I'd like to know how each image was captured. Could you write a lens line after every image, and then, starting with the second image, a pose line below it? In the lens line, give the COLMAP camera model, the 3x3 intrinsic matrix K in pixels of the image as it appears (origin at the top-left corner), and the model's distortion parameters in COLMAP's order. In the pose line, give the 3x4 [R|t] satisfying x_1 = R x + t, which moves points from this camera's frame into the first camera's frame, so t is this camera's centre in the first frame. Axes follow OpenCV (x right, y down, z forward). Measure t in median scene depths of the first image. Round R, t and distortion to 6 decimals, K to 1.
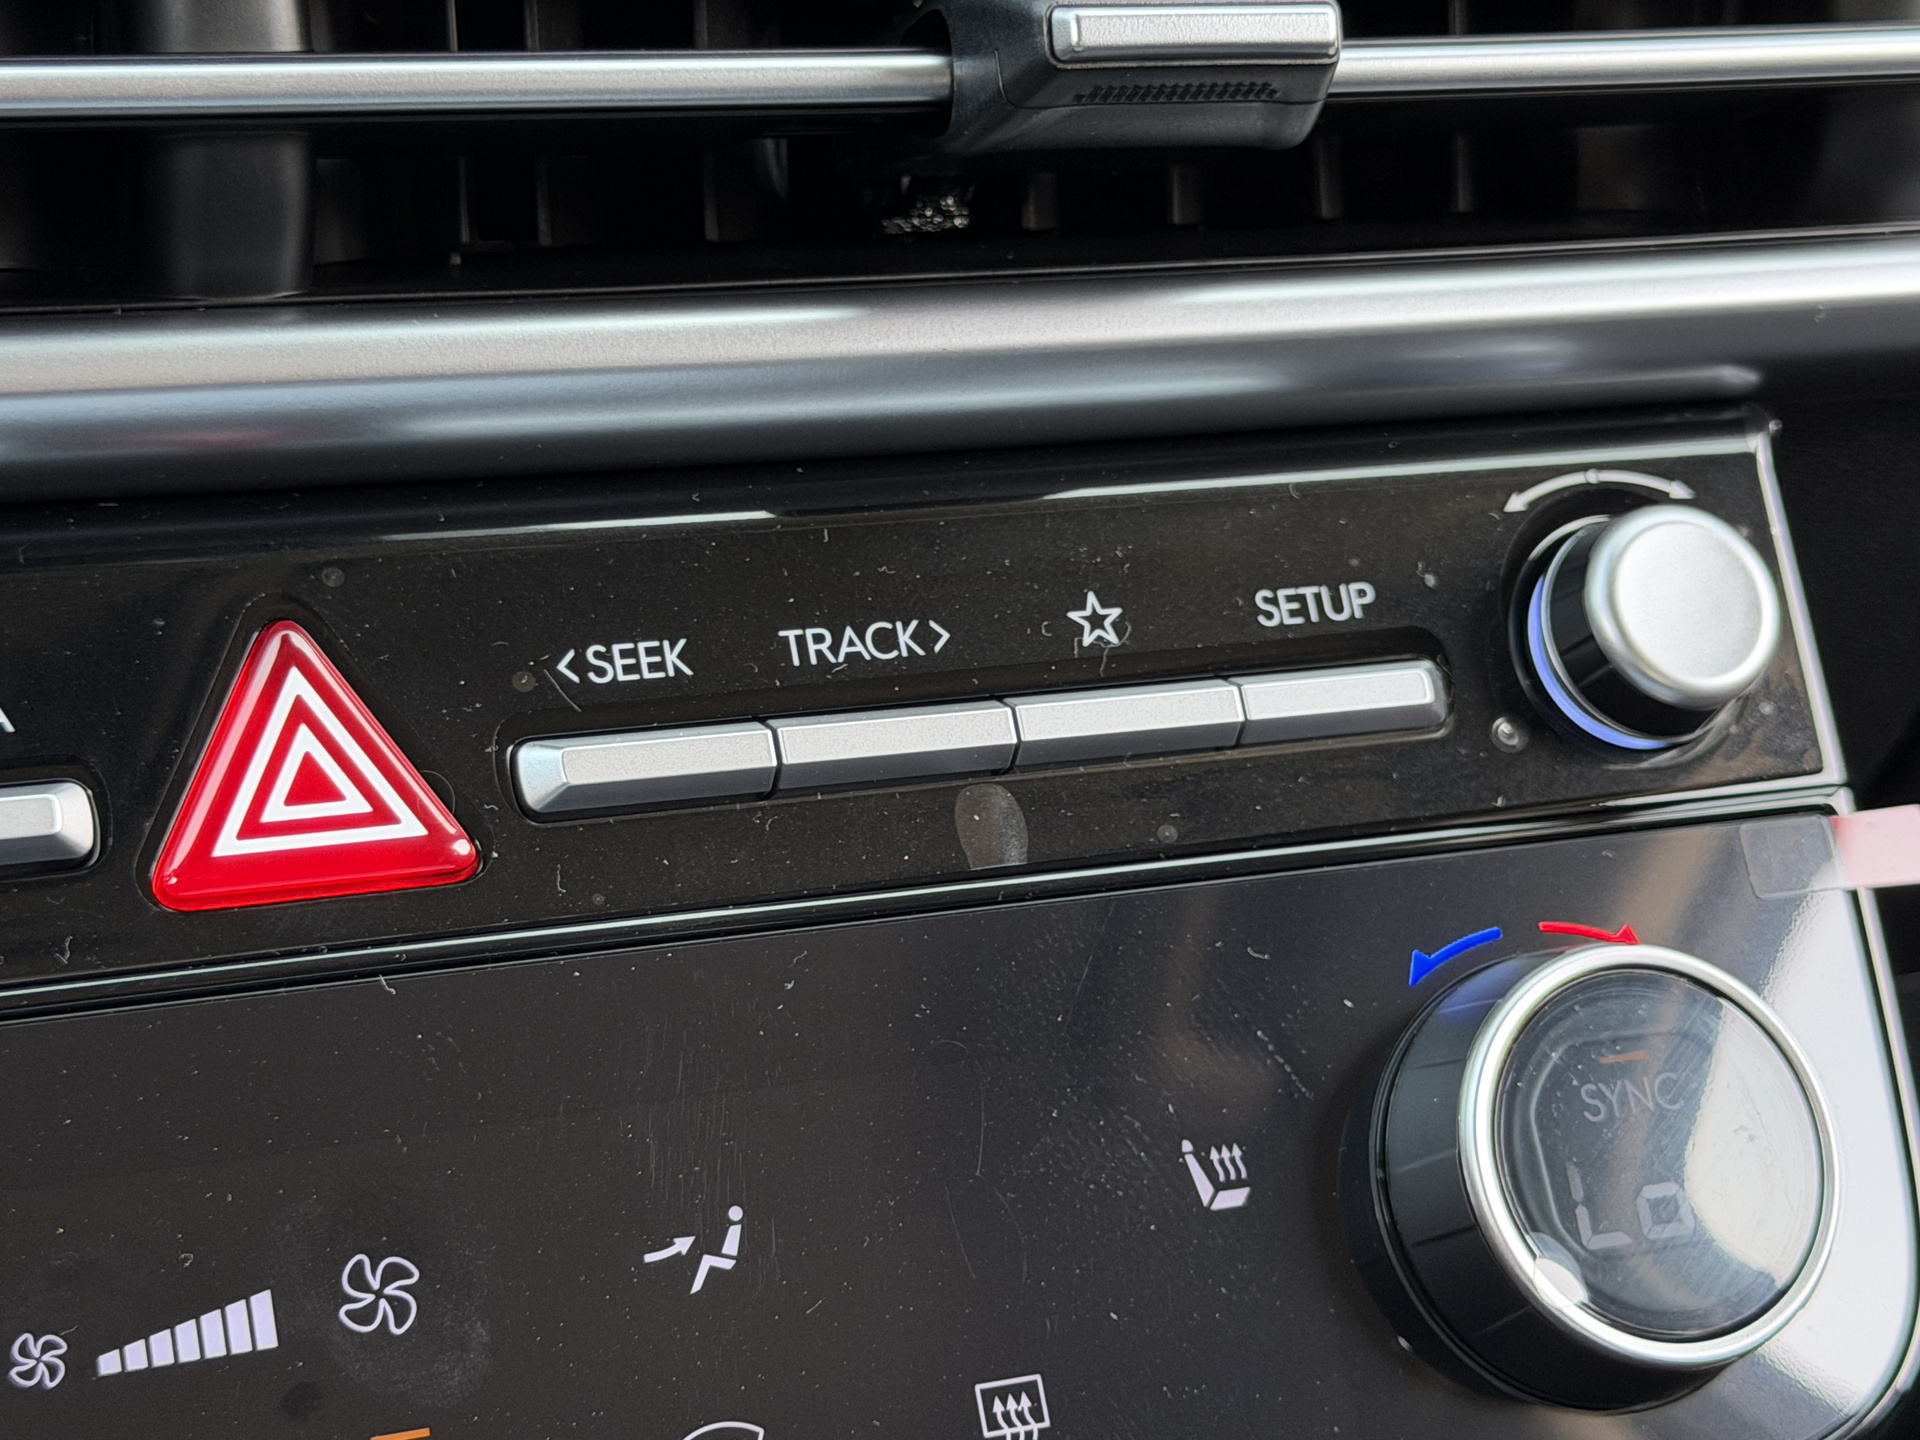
lens RADIAL K [[3765.2, 0, 979.5], [0, 3765.2, 722.4], [0, 0, 1]] dist [0.071254, 0.000000]
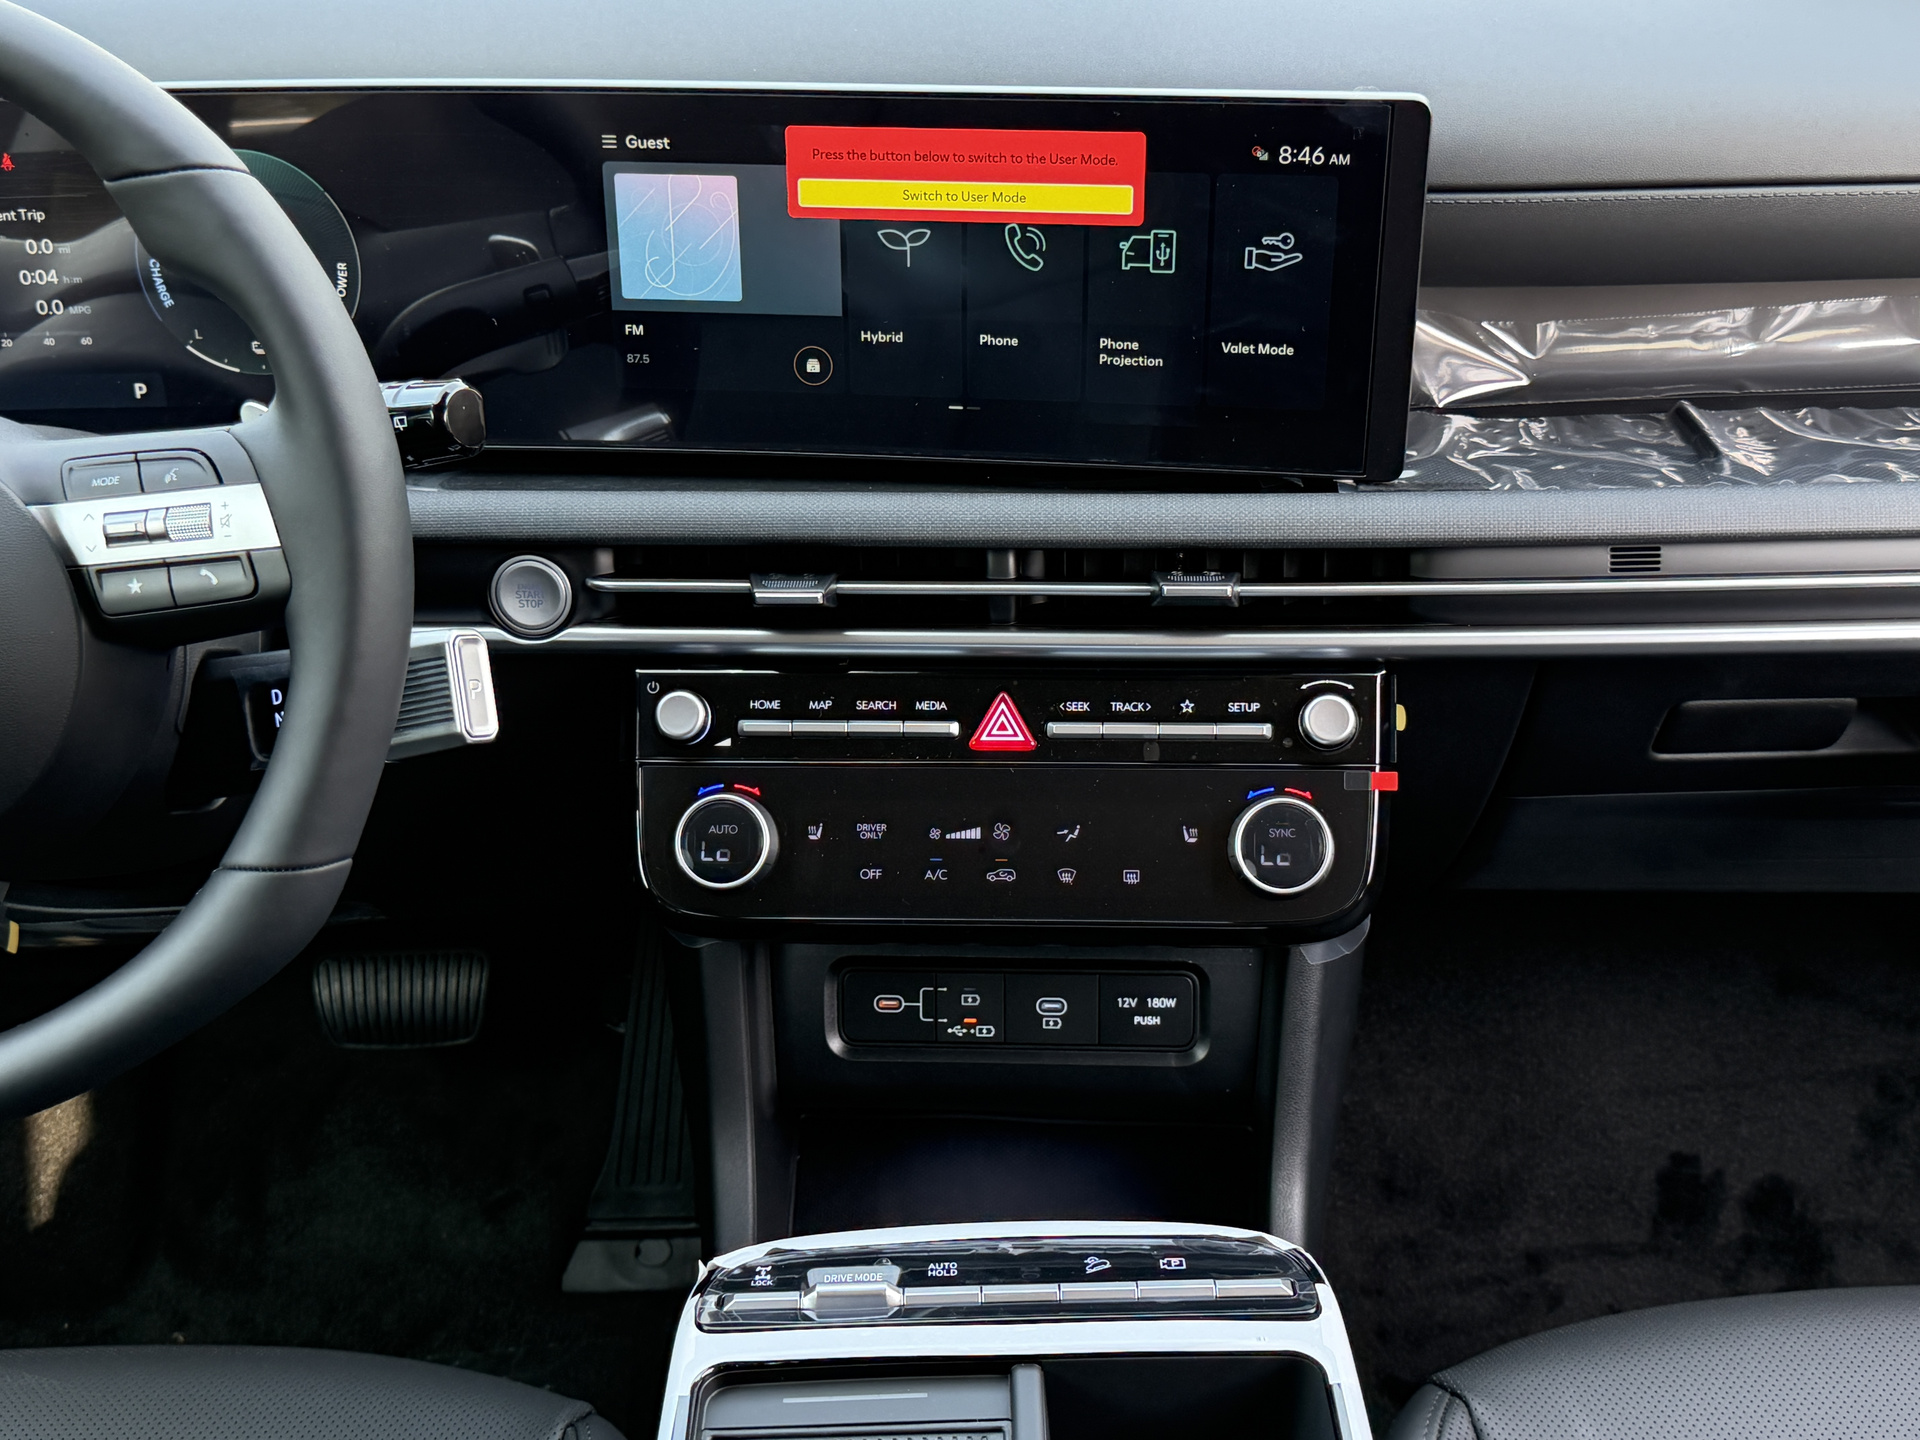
lens RADIAL K [[2236.5, 0, 965.5], [0, 2236.5, 739.9], [0, 0, 1]] dist [0.100968, 0.000000]
pose [[0.889937, 0.150756, -0.430446, 0.986205], [-0.079608, 0.980648, 0.178866, -0.461422], [0.449081, -0.124912, 0.884716, -1.520323]]
